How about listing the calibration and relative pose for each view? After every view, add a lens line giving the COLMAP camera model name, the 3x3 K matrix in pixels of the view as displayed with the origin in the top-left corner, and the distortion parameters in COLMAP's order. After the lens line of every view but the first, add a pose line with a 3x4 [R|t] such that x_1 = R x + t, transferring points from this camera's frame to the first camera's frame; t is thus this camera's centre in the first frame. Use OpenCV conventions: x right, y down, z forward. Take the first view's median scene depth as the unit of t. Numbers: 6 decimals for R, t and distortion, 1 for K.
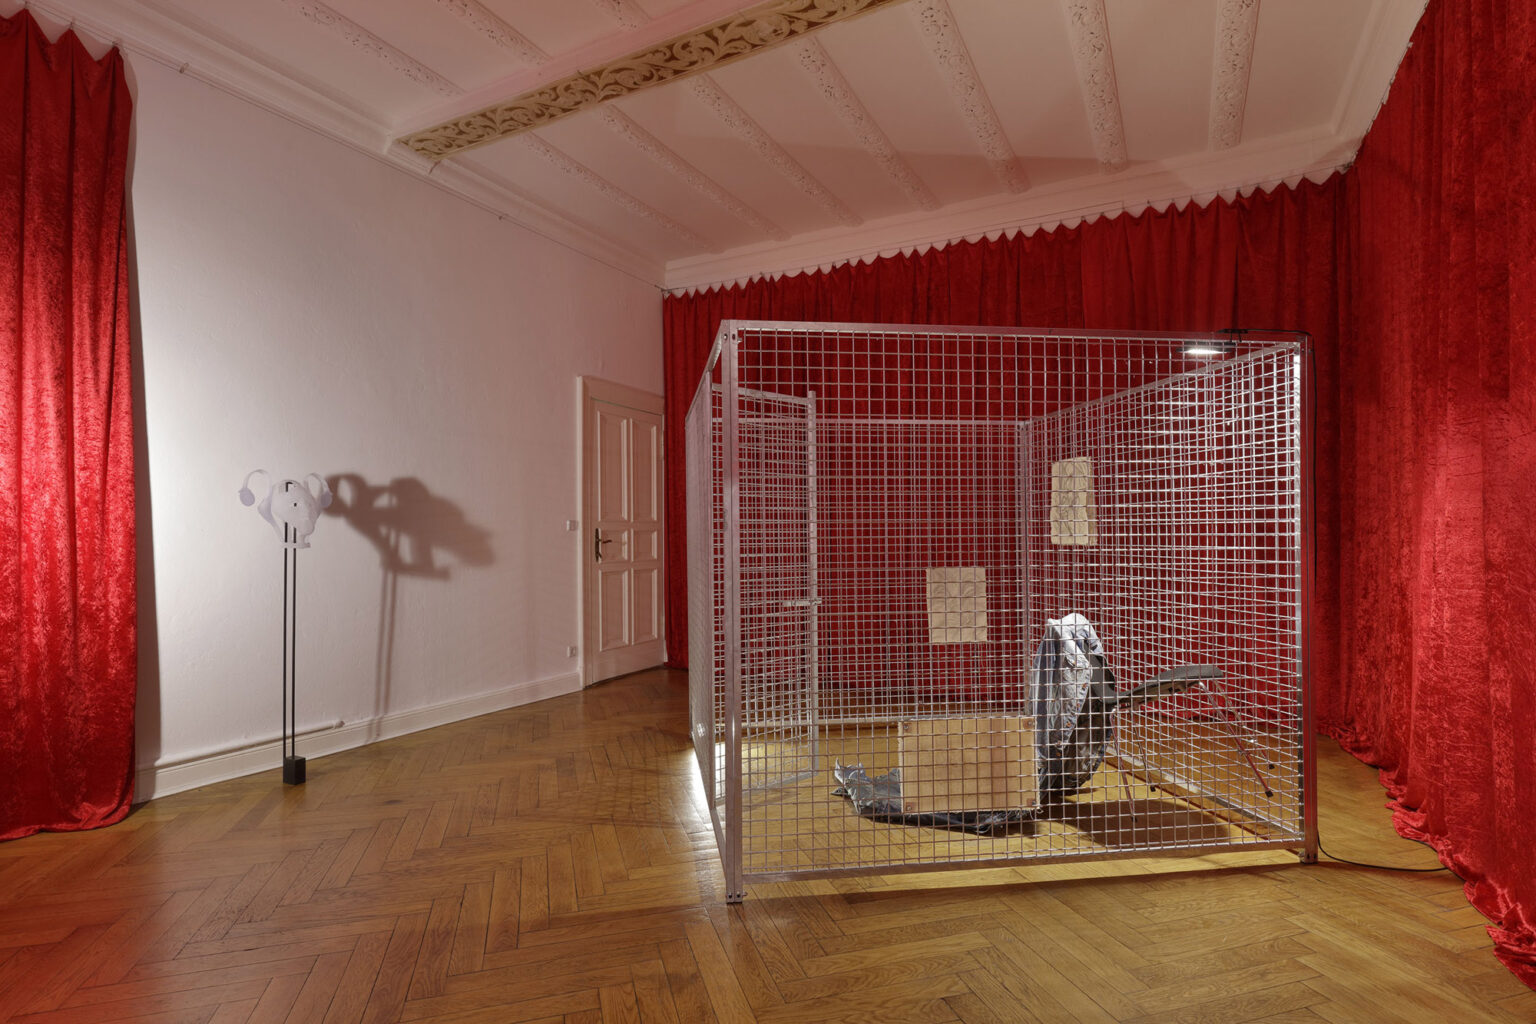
lens RADIAL K [[794.6, 0, 770.4], [0, 794.6, 505.3], [0, 0, 1]] dist [0.000291, 0.000186]
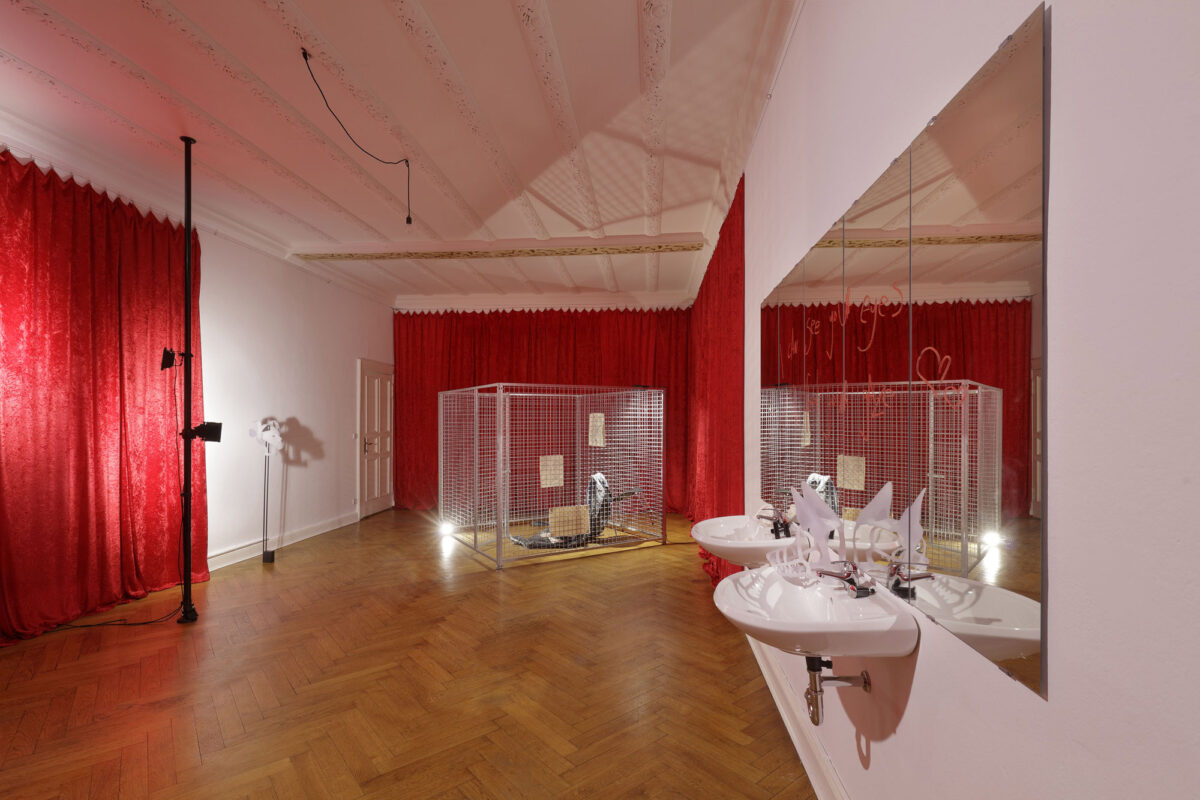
lens RADIAL K [[567.9, 0, 600.0], [0, 567.9, 400.0], [0, 0, 1]] dist [0.000381, -0.000012]
pose [[0.924723, 0.012912, 0.380423, -0.286553], [-0.013850, 0.999904, -0.000271, -0.090695], [-0.380390, -0.005018, 0.924813, -0.647322]]
